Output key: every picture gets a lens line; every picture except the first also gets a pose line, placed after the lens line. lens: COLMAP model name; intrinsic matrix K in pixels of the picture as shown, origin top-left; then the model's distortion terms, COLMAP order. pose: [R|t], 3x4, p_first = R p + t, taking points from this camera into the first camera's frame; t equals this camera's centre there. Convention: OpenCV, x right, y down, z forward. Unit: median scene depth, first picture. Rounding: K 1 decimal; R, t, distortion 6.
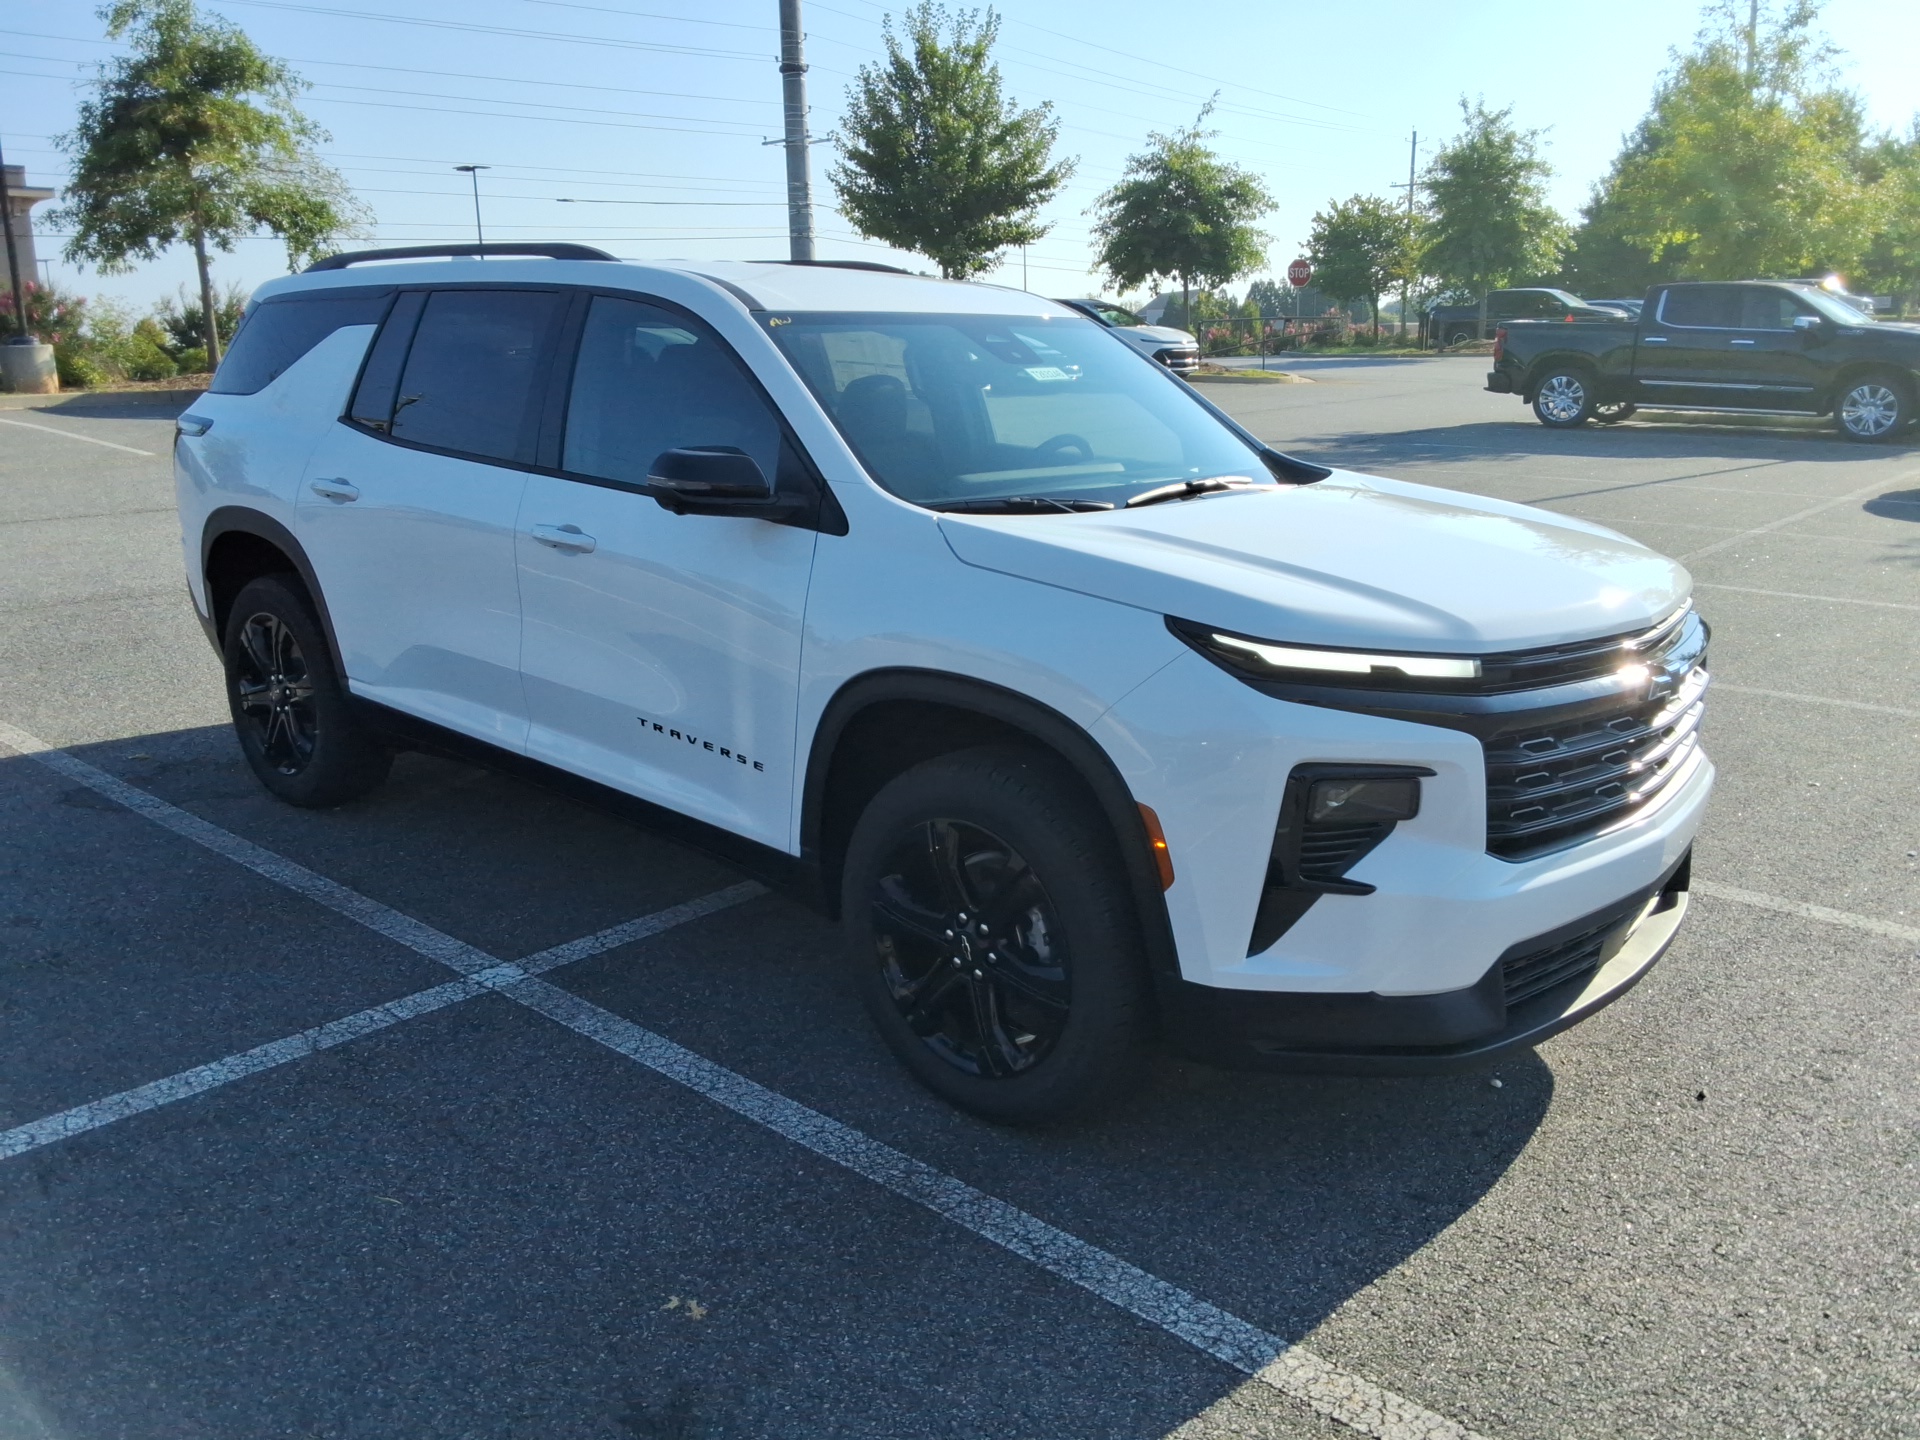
lens RADIAL K [[1547.0, 0, 970.8], [0, 1547.0, 713.8], [0, 0, 1]] dist [0.112526, -0.161518]
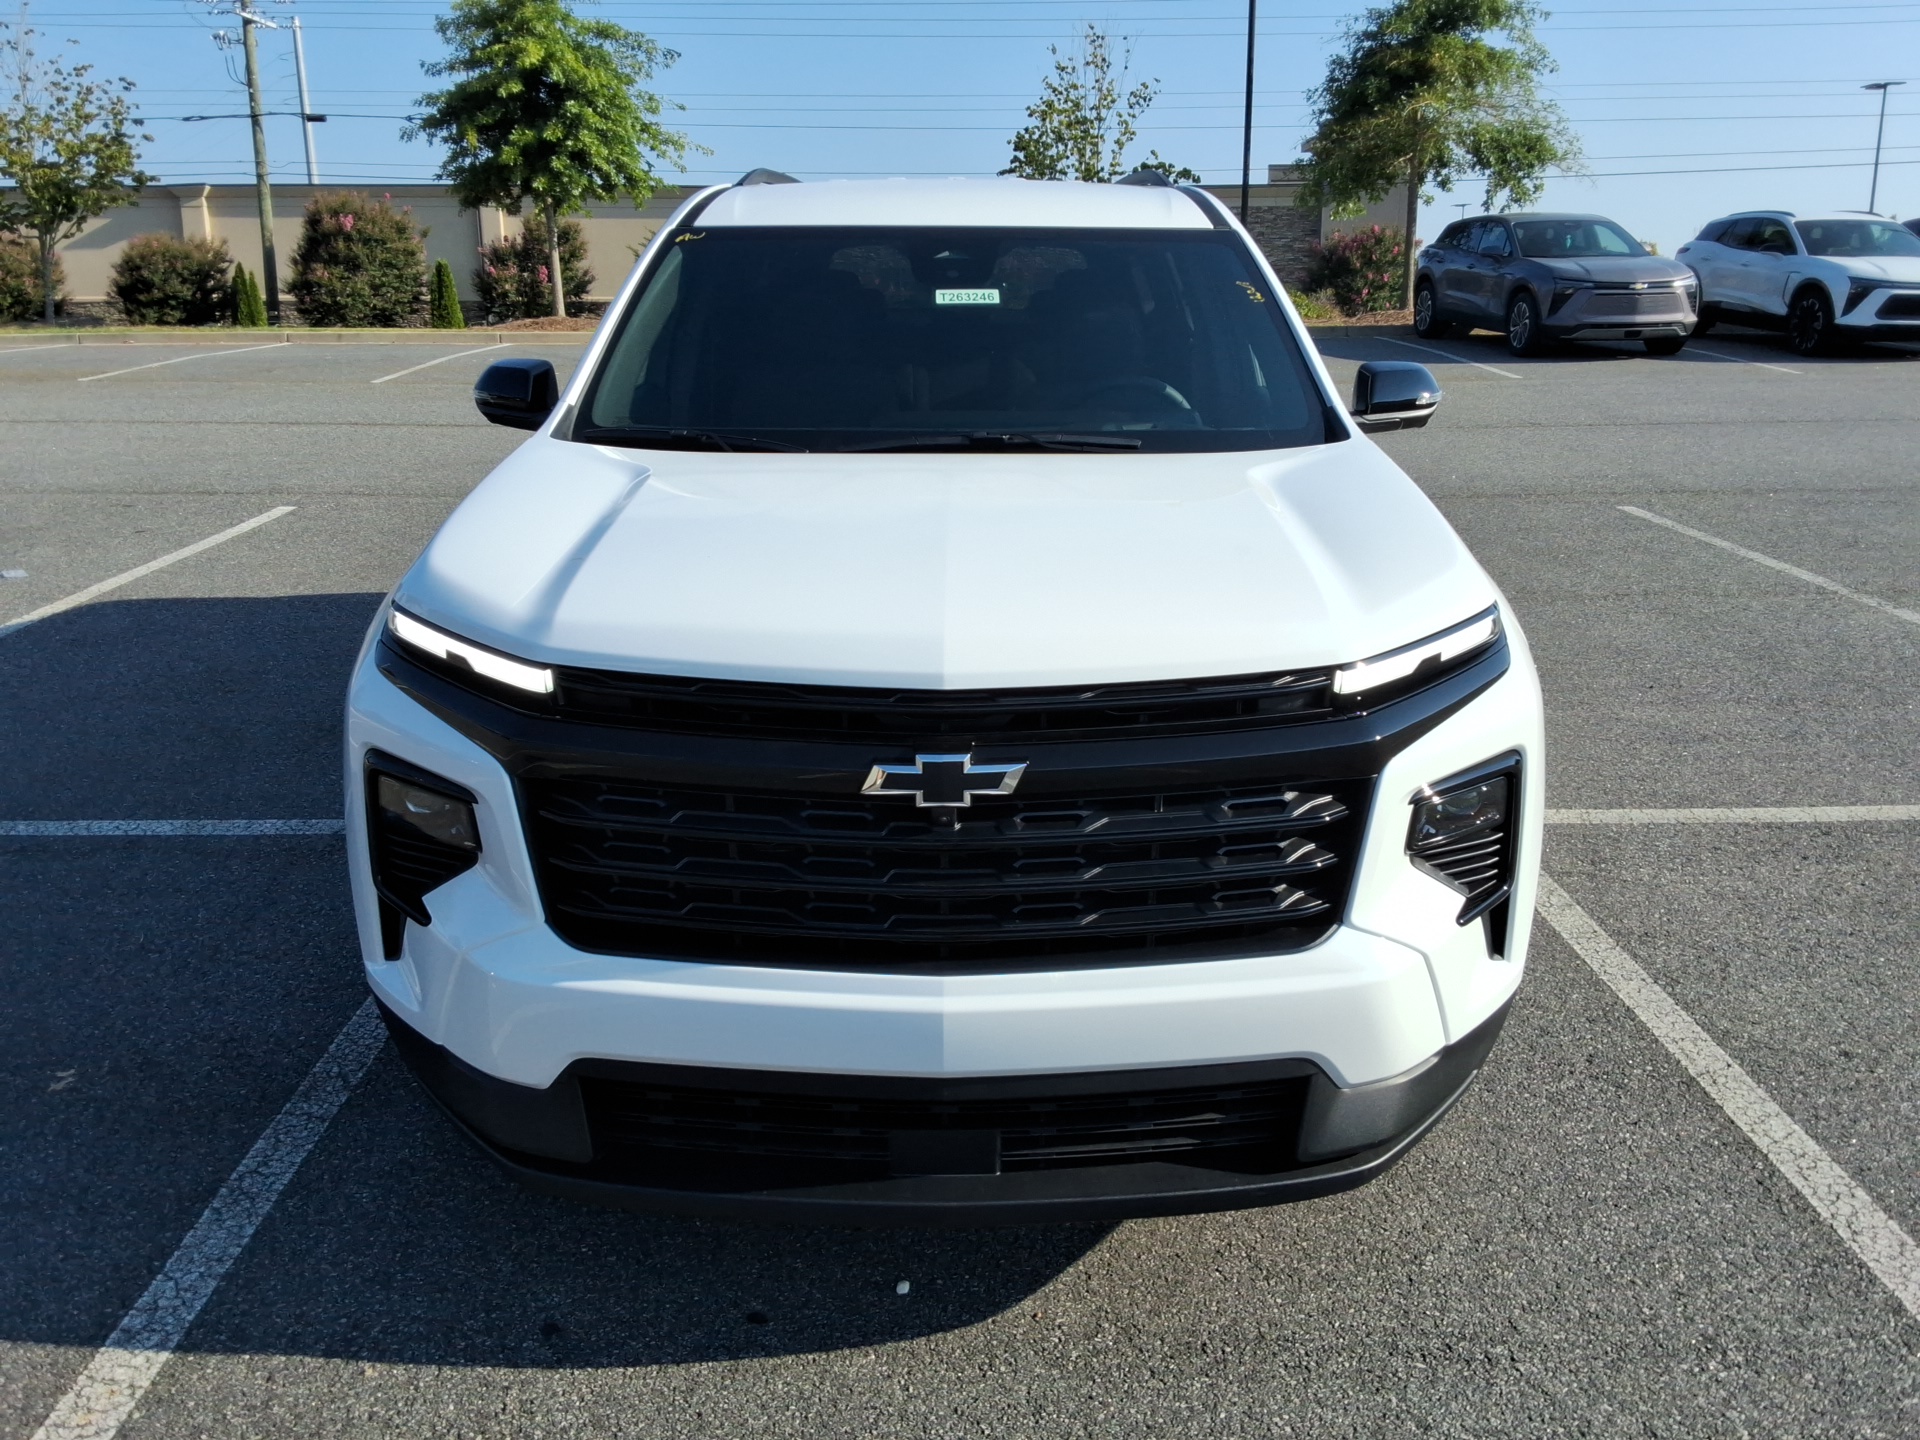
lens RADIAL K [[1547.0, 0, 972.9], [0, 1547.0, 715.6], [0, 0, 1]] dist [0.112526, -0.161518]
pose [[0.664737, 0.203093, -0.718942, 0.955442], [-0.176711, 0.977775, 0.112822, -0.127886], [0.725877, 0.052048, 0.685852, 0.598721]]
